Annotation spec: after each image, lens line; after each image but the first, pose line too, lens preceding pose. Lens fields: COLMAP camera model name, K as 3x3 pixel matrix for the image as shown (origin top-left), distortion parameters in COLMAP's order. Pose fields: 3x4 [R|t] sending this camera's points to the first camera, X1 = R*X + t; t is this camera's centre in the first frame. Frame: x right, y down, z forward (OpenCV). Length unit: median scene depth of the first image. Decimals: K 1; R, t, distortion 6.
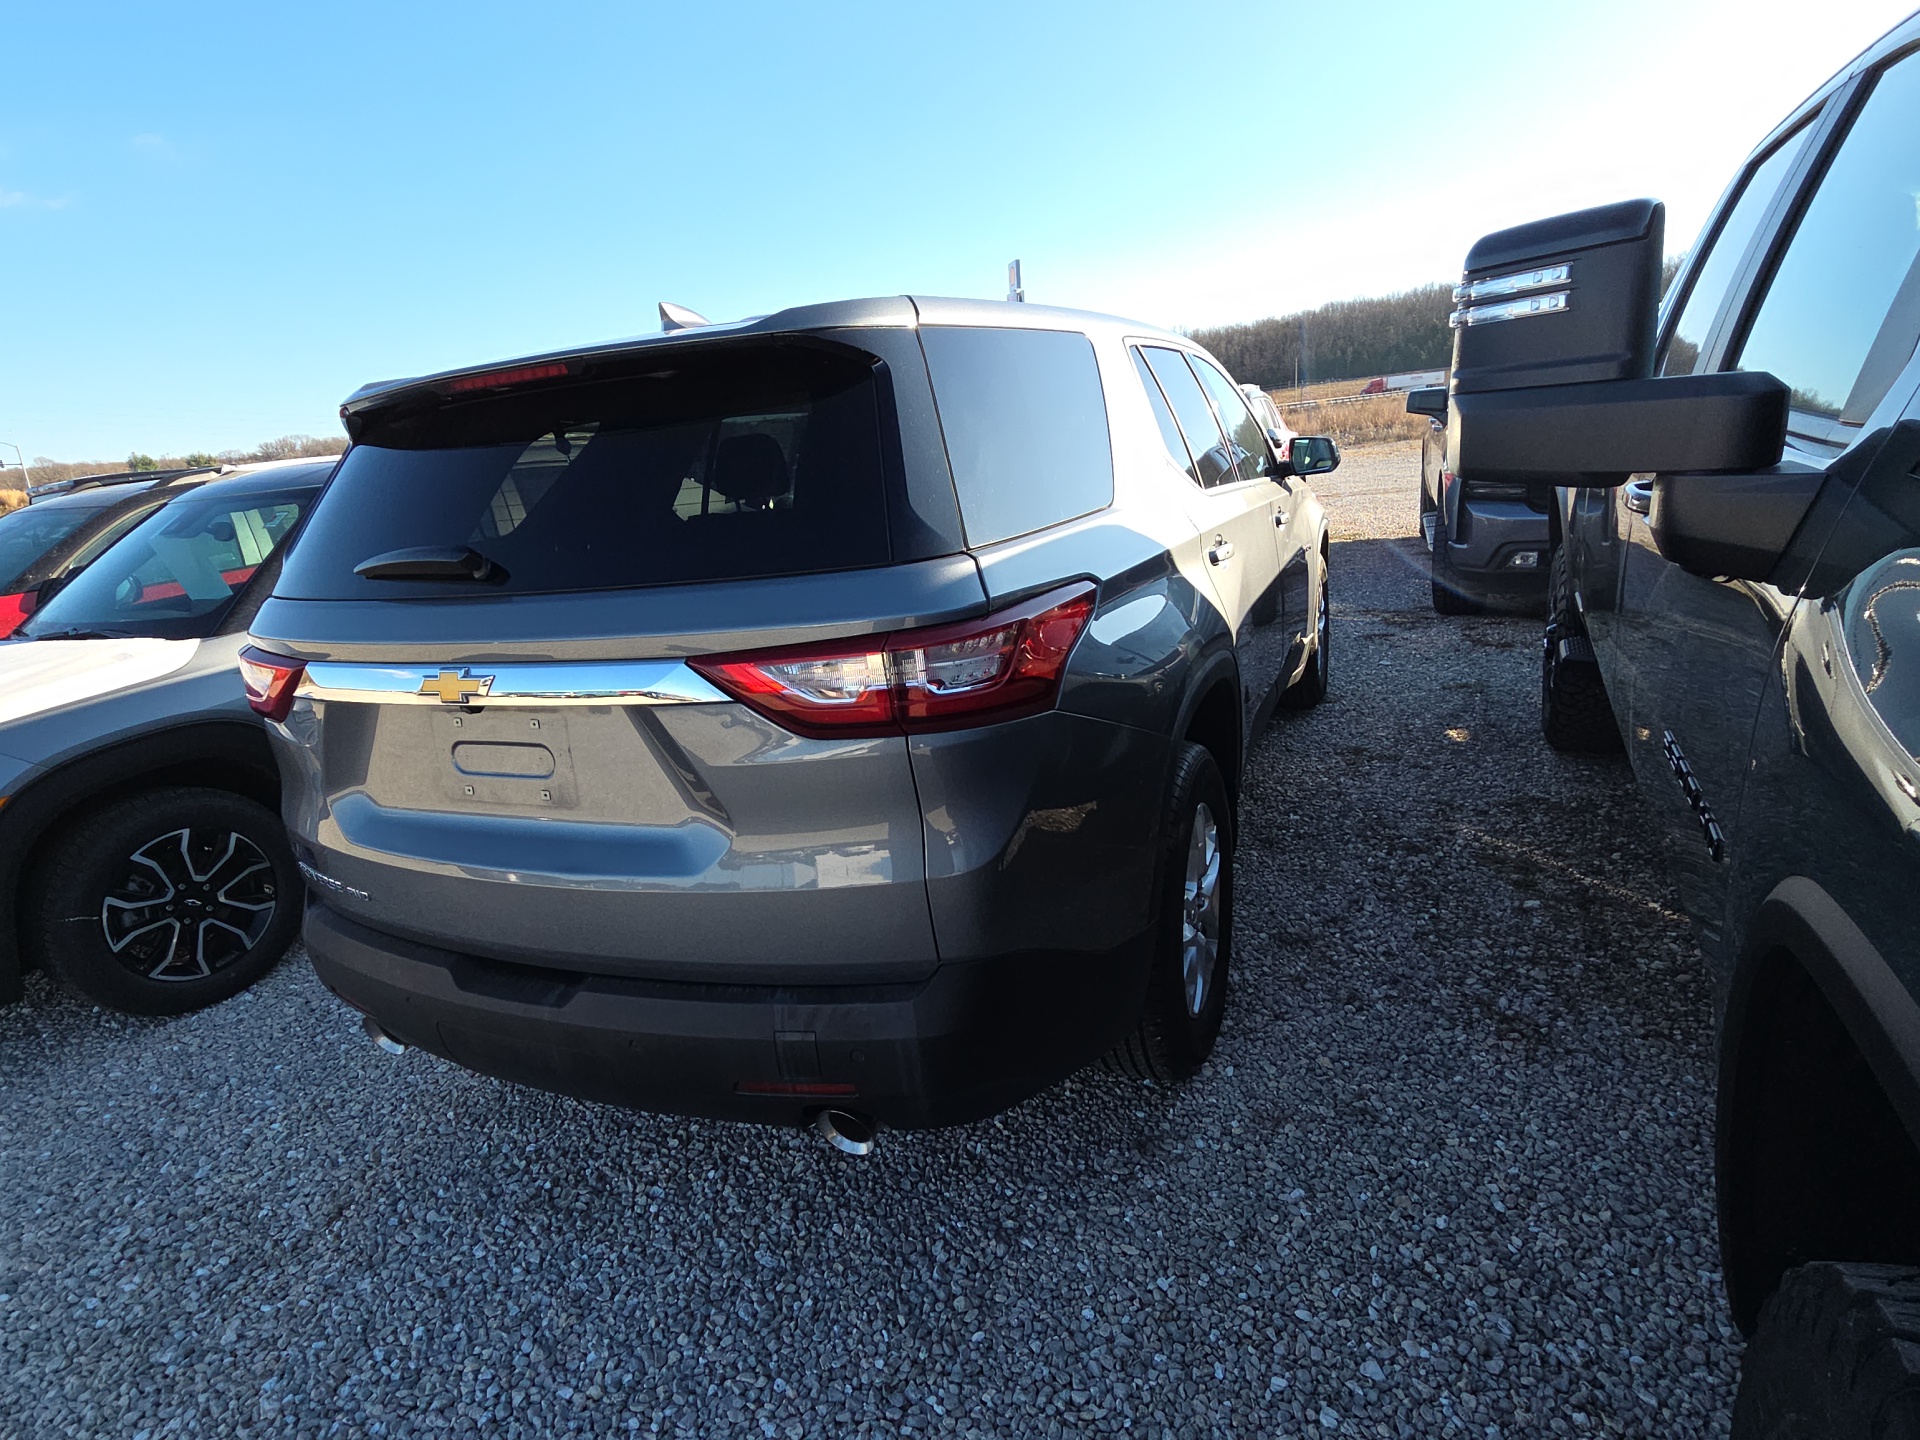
lens RADIAL K [[976.1, 0, 968.0], [0, 976.1, 726.0], [0, 0, 1]] dist [0.001266, 0.000126]
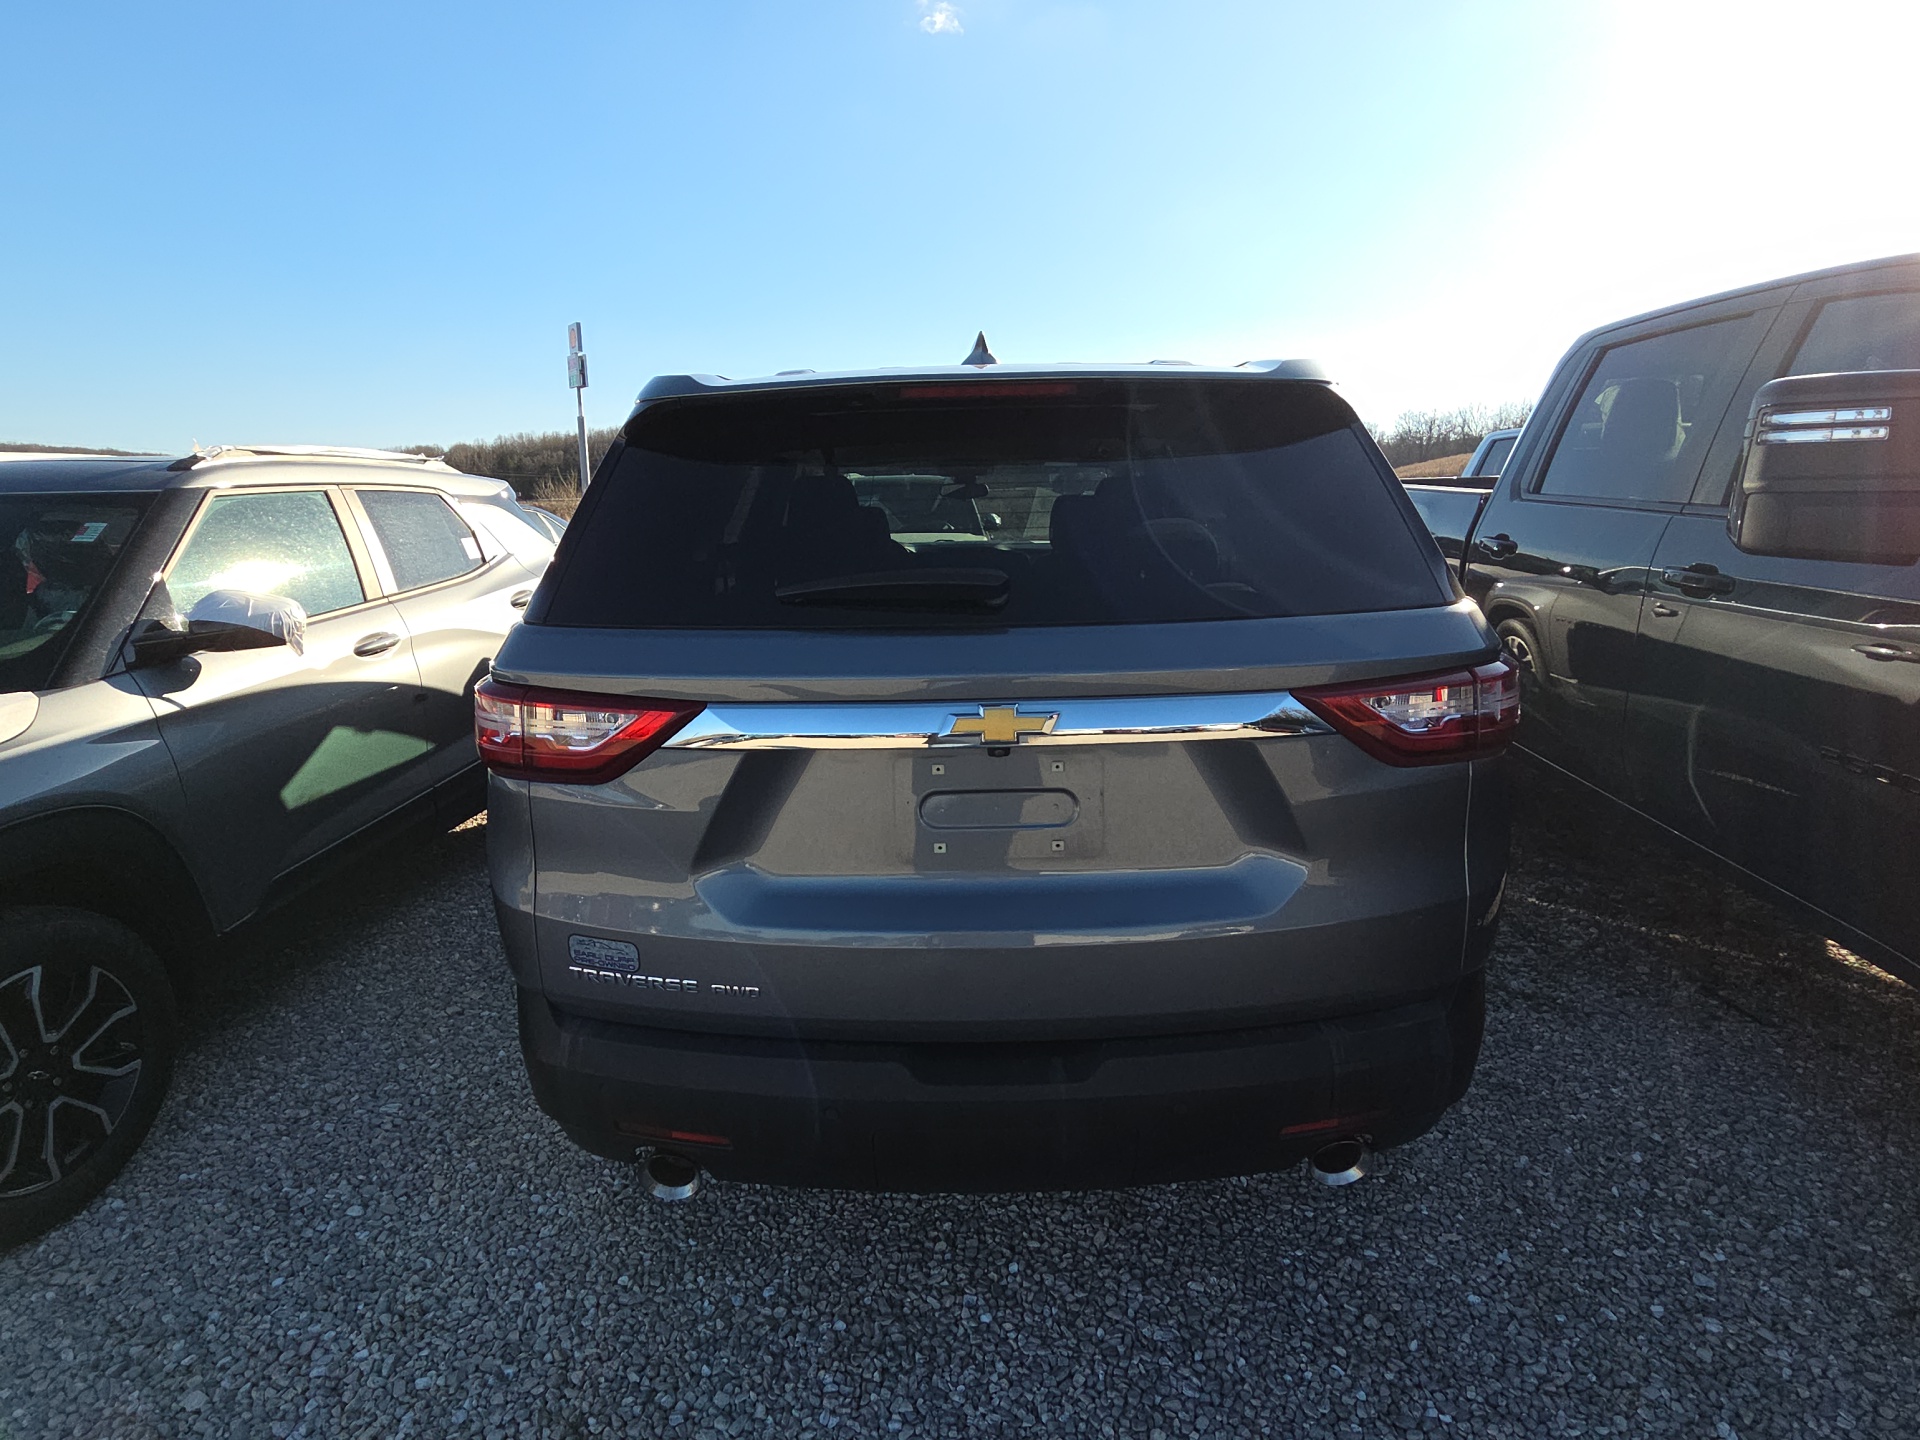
lens RADIAL K [[976.1, 0, 968.0], [0, 976.1, 726.0], [0, 0, 1]] dist [0.001266, 0.000126]
pose [[0.920249, -0.014278, 0.391074, -0.745663], [0.042082, 0.997150, -0.062617, 0.011574], [-0.389065, 0.074081, 0.918227, 0.162914]]
